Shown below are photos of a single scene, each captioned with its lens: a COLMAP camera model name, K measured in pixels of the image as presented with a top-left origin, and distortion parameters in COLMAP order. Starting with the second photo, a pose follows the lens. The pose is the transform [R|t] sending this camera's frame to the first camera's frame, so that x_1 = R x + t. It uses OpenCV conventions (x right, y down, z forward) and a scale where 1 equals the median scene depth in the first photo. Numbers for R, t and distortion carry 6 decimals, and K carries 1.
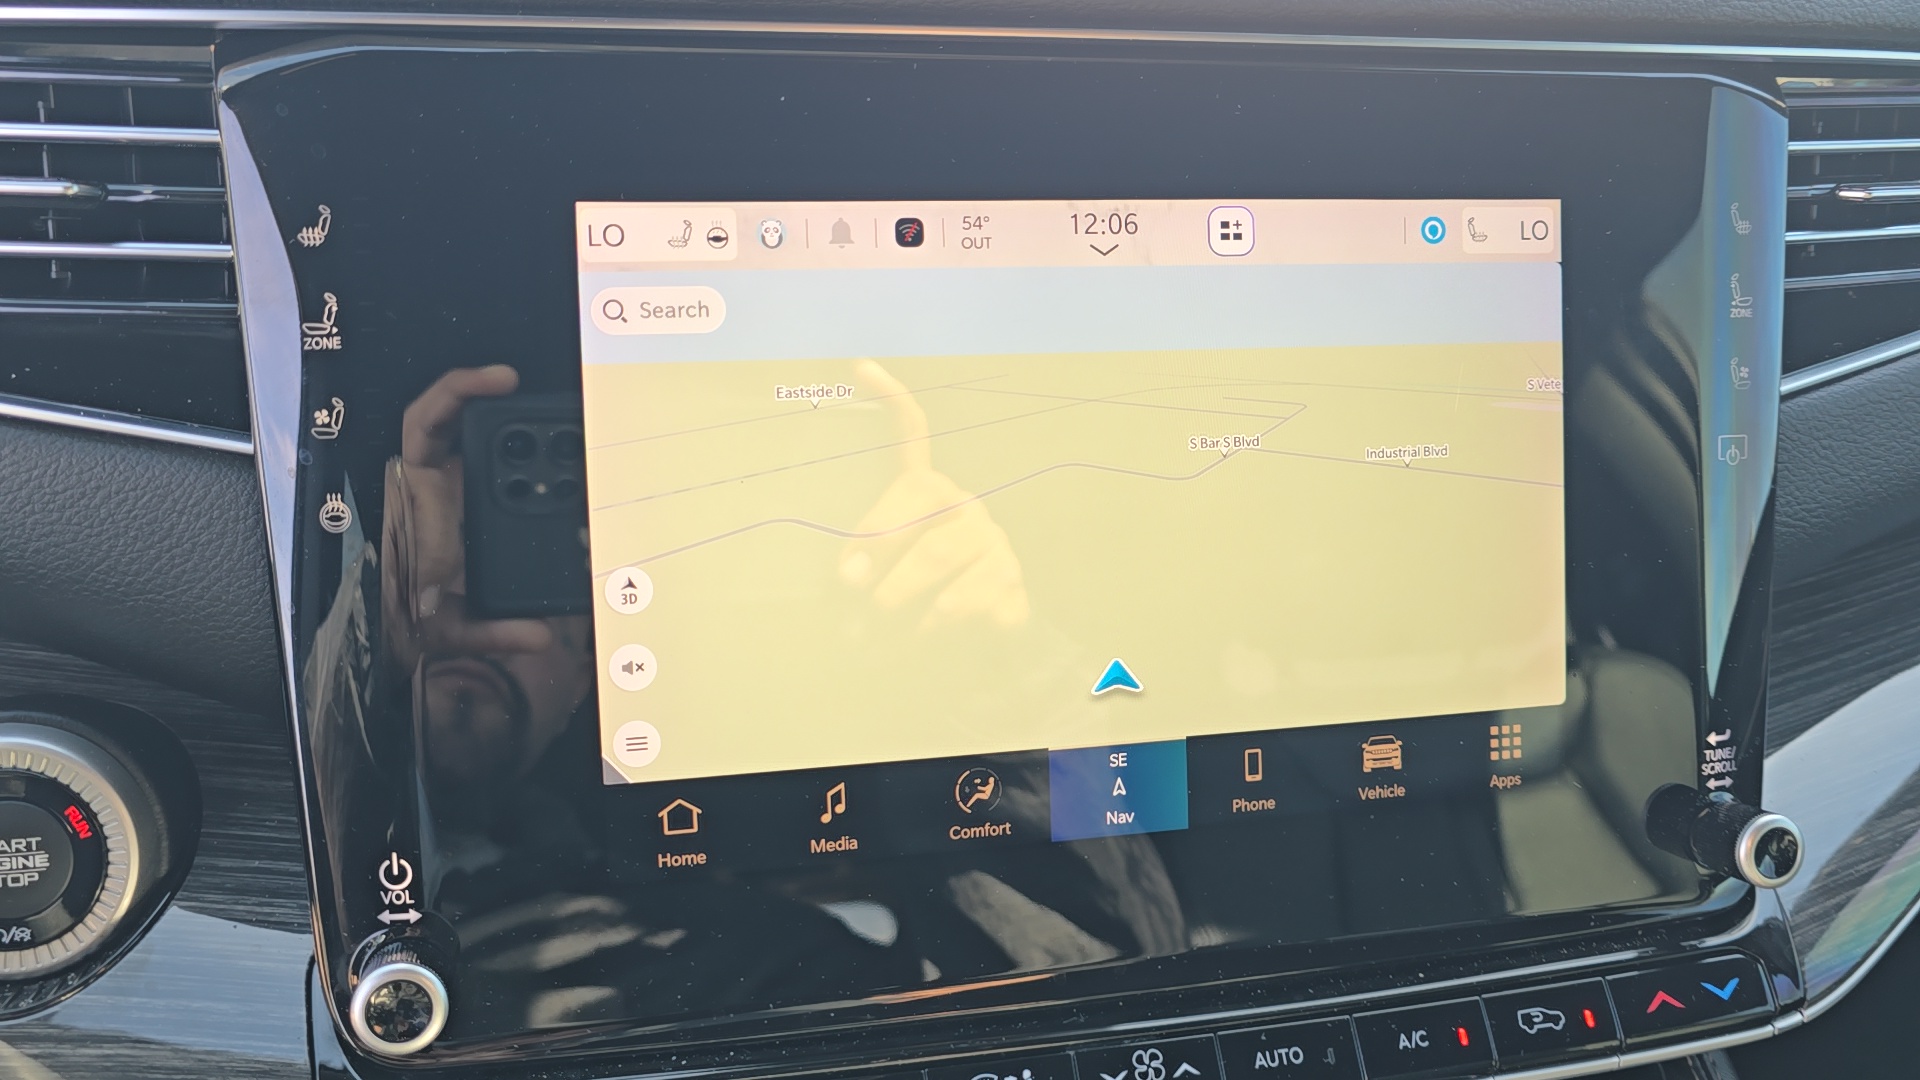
lens RADIAL K [[1684.6, 0, 968.5], [0, 1684.6, 545.5], [0, 0, 1]] dist [-0.011338, -0.000750]
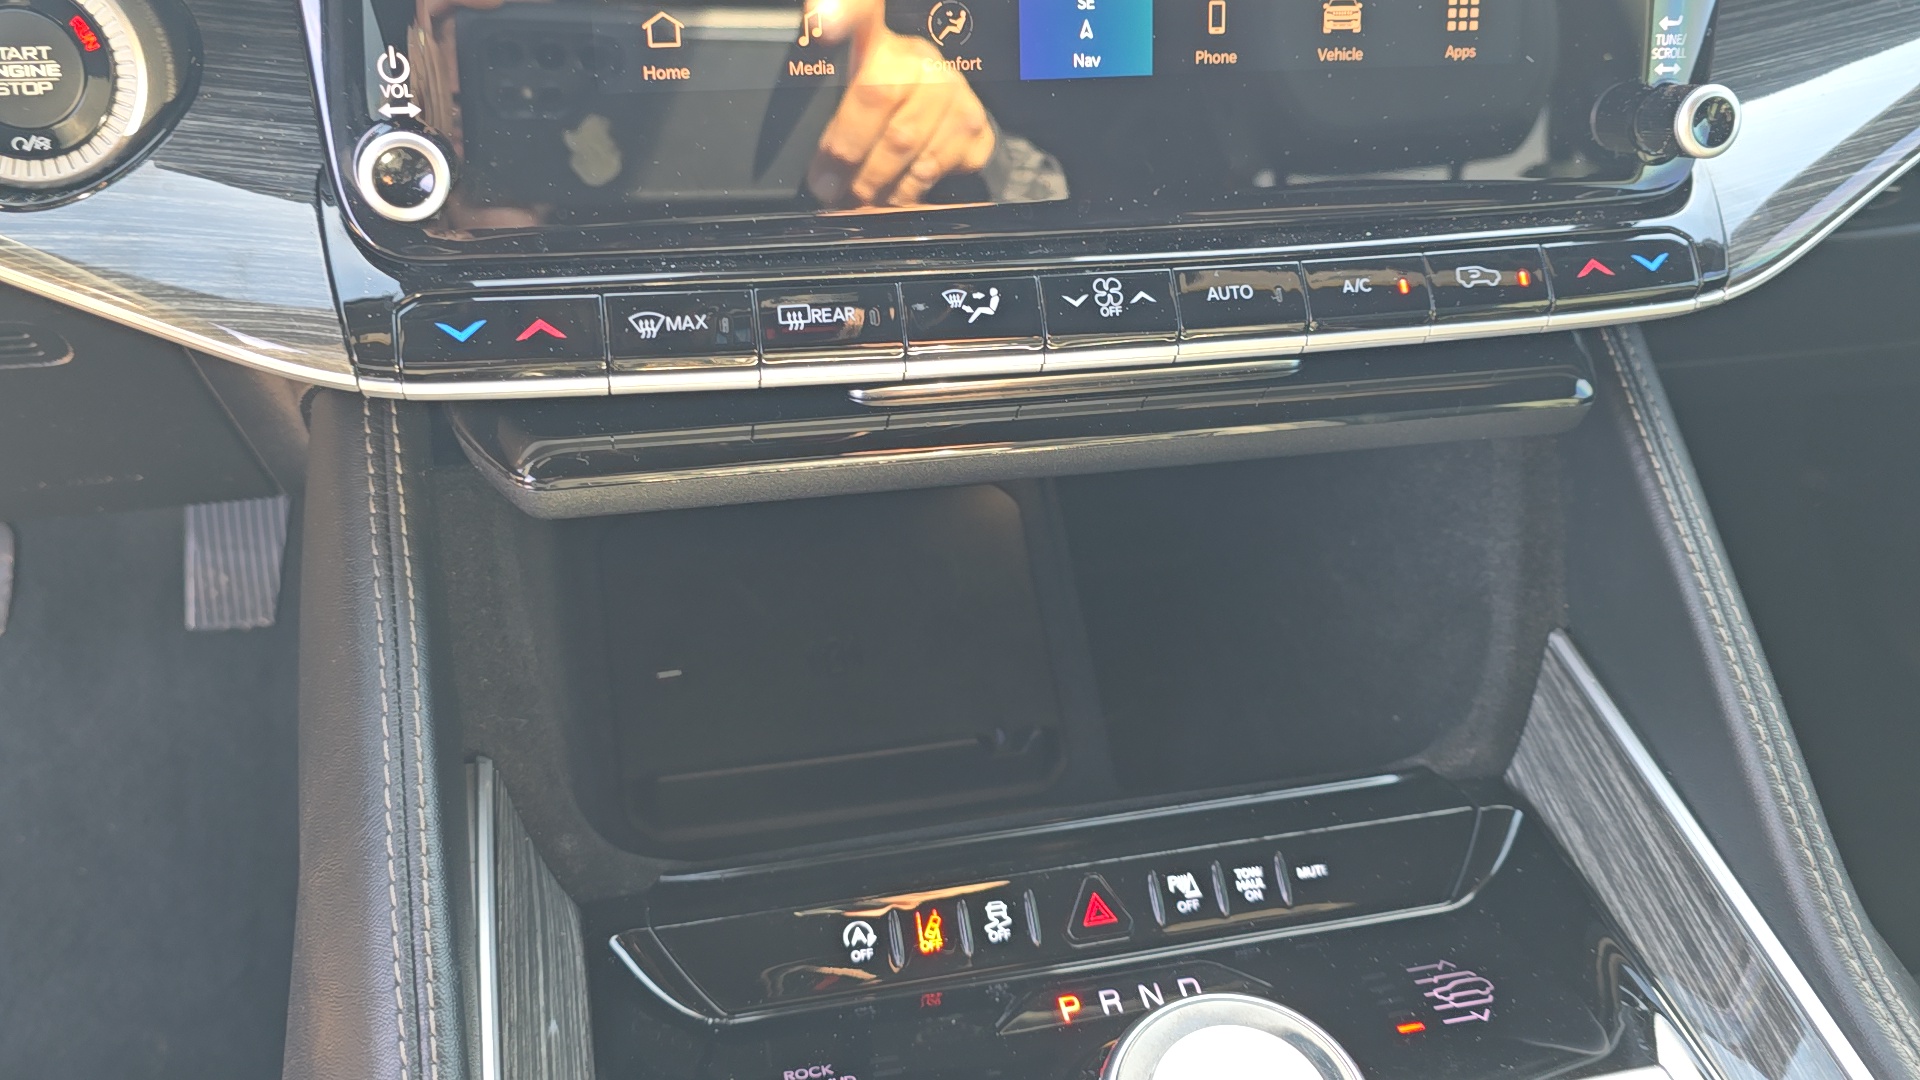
lens RADIAL K [[1684.6, 0, 968.5], [0, 1684.6, 545.5], [0, 0, 1]] dist [-0.011338, -0.000750]
pose [[0.999965, 0.005429, 0.006372, 0.012150], [-0.006686, 0.976015, 0.217602, 0.233328], [-0.005038, -0.217637, 0.976017, -0.082852]]
